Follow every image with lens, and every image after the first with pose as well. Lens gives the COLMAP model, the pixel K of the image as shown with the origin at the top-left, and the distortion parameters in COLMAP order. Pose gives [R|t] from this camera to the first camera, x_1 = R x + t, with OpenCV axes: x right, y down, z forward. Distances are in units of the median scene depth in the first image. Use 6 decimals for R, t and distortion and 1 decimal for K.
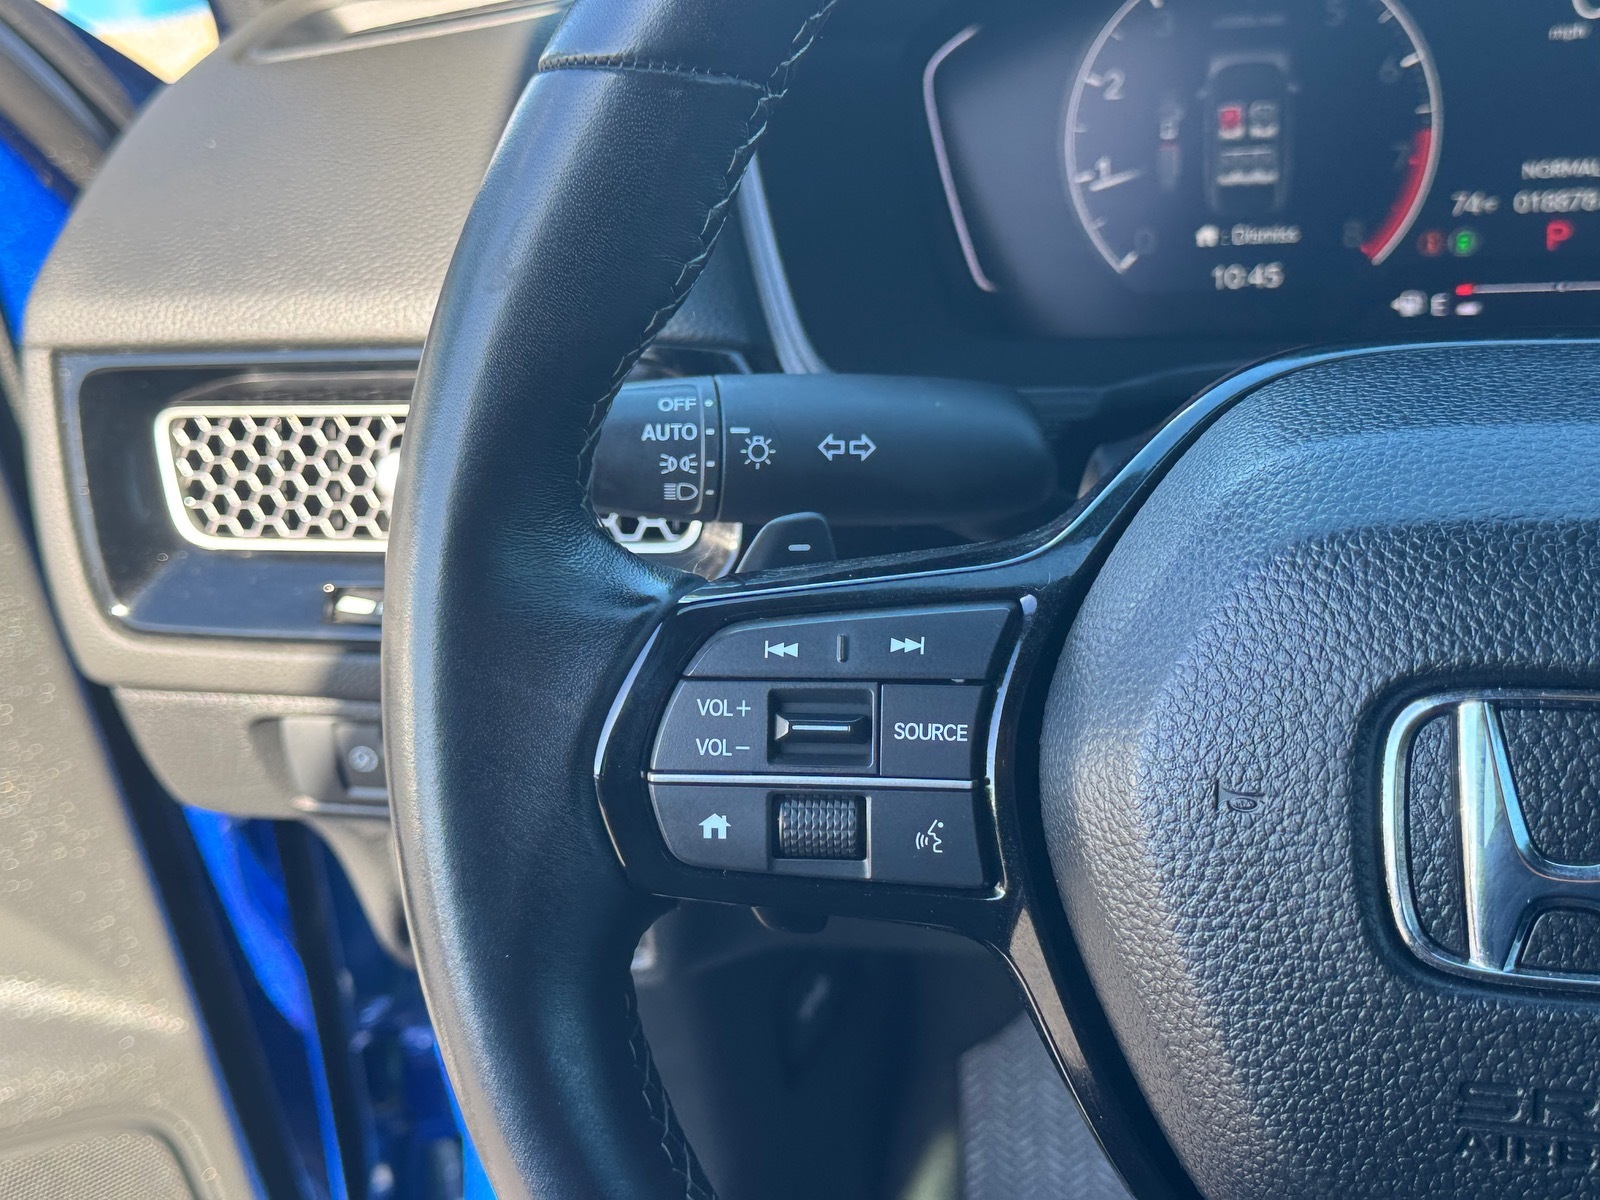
lens RADIAL K [[2306.6, 0, 800.0], [0, 2306.6, 600.0], [0, 0, 1]] dist [0.220594, -0.616666]
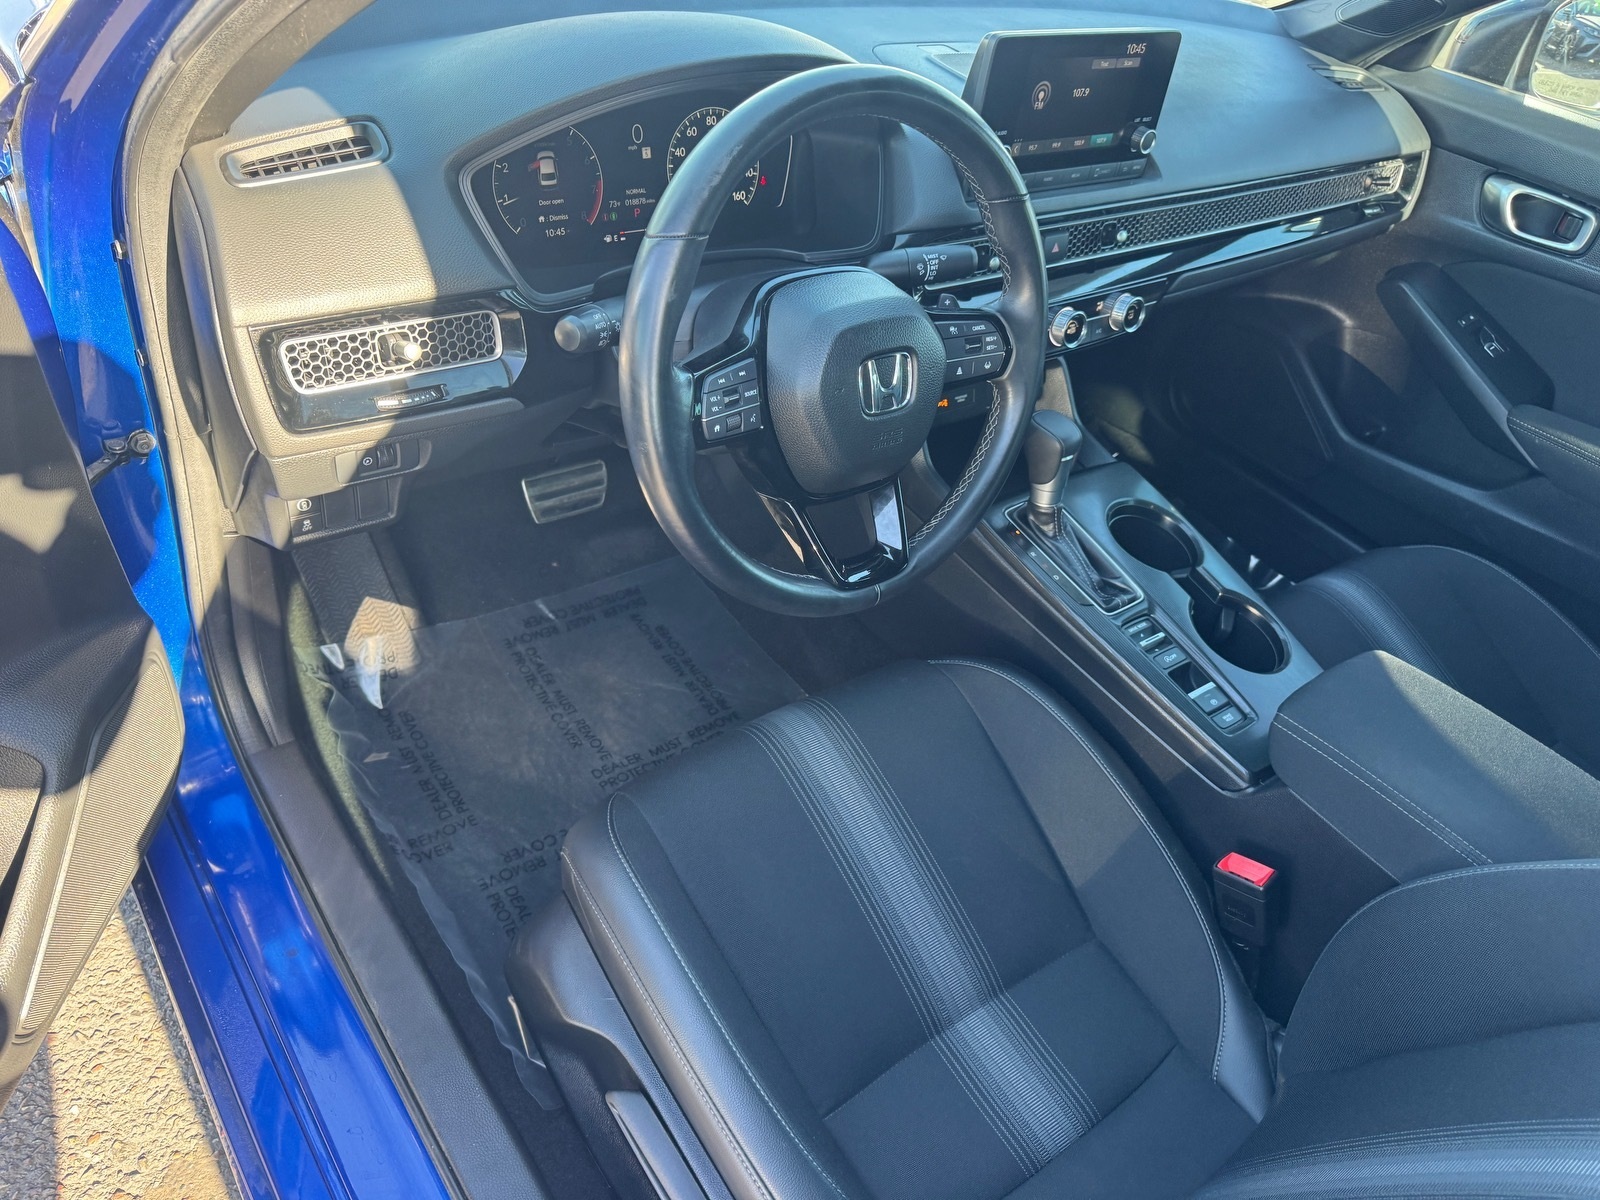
lens RADIAL K [[1117.1, 0, 820.0], [0, 1117.1, 601.6], [0, 0, 1]] dist [0.063283, -0.071845]
pose [[0.559280, -0.358367, 0.747515, -1.450560], [0.117872, 0.926946, 0.356198, -0.285300], [-0.820556, -0.111104, 0.560664, -0.267668]]
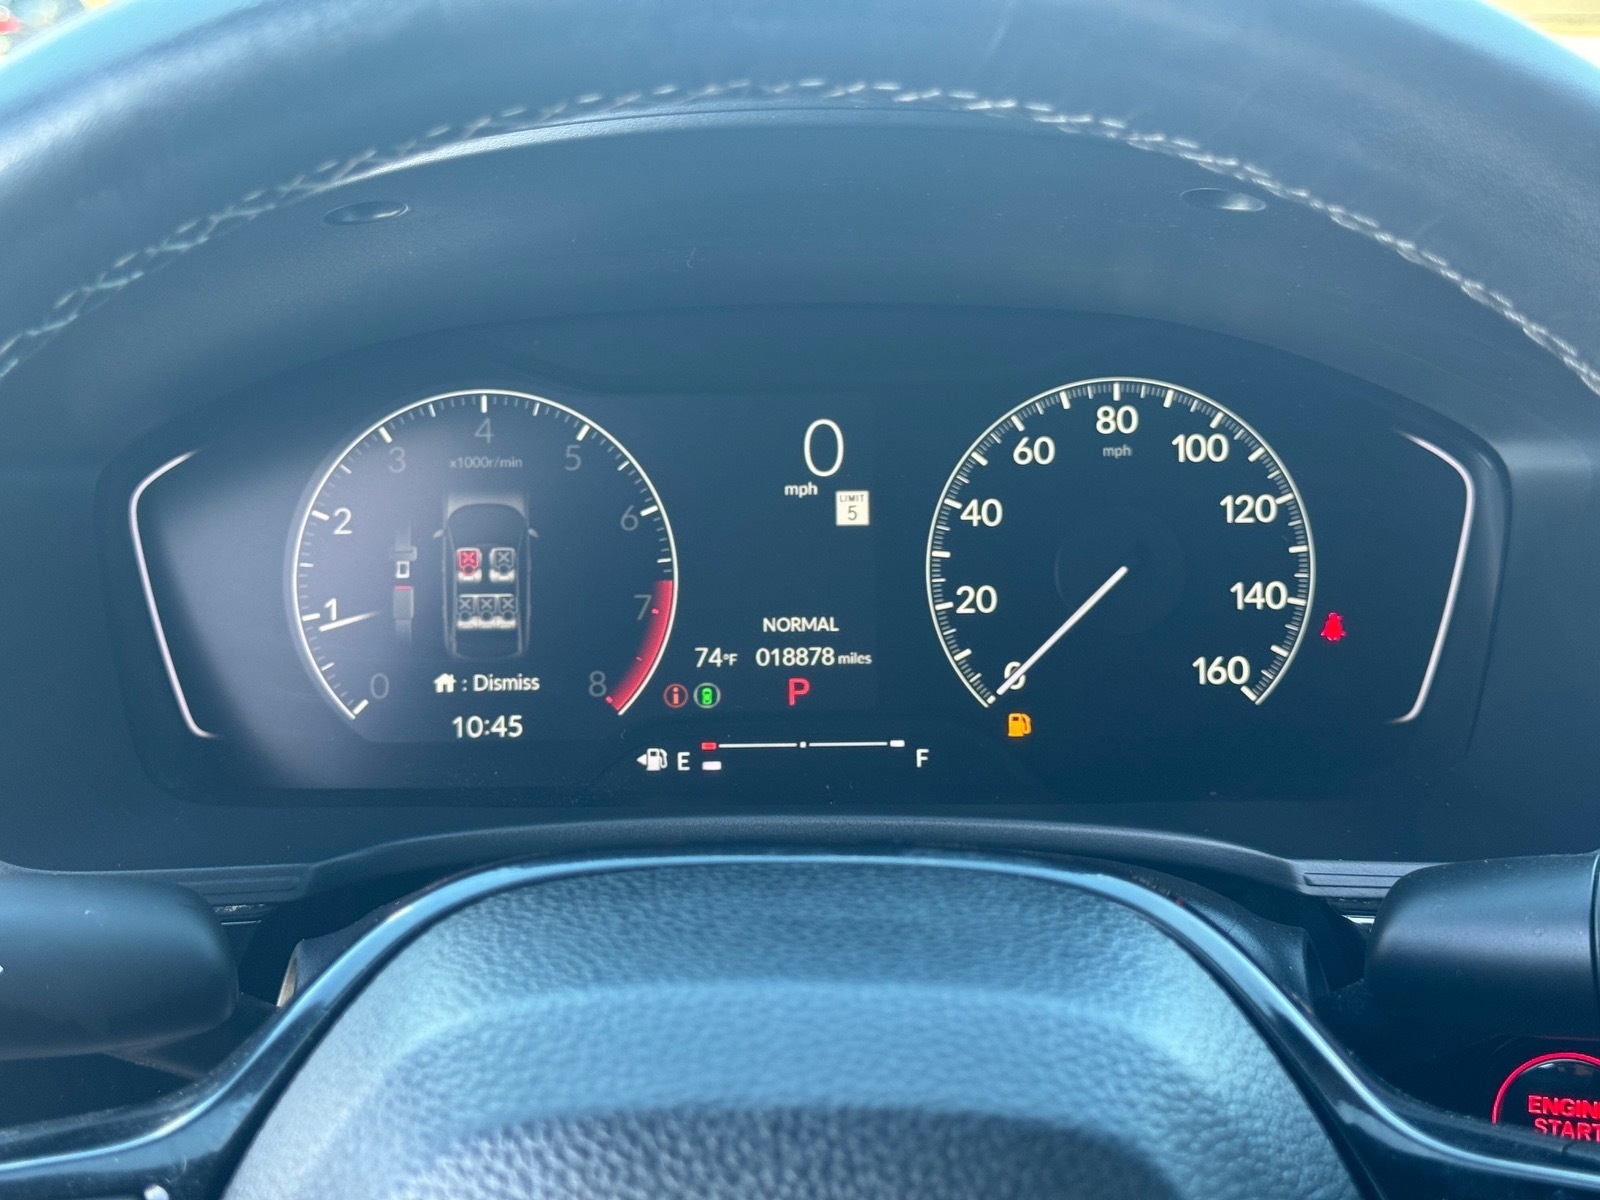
lens RADIAL K [[2279.2, 0, 830.4], [0, 2279.2, 589.9], [0, 0, 1]] dist [0.174512, -0.410930]
pose [[0.953919, 0.020280, 0.299378, 0.076298], [0.028478, 0.987091, -0.157607, -0.072317], [-0.298710, 0.158870, 0.941027, 0.141052]]
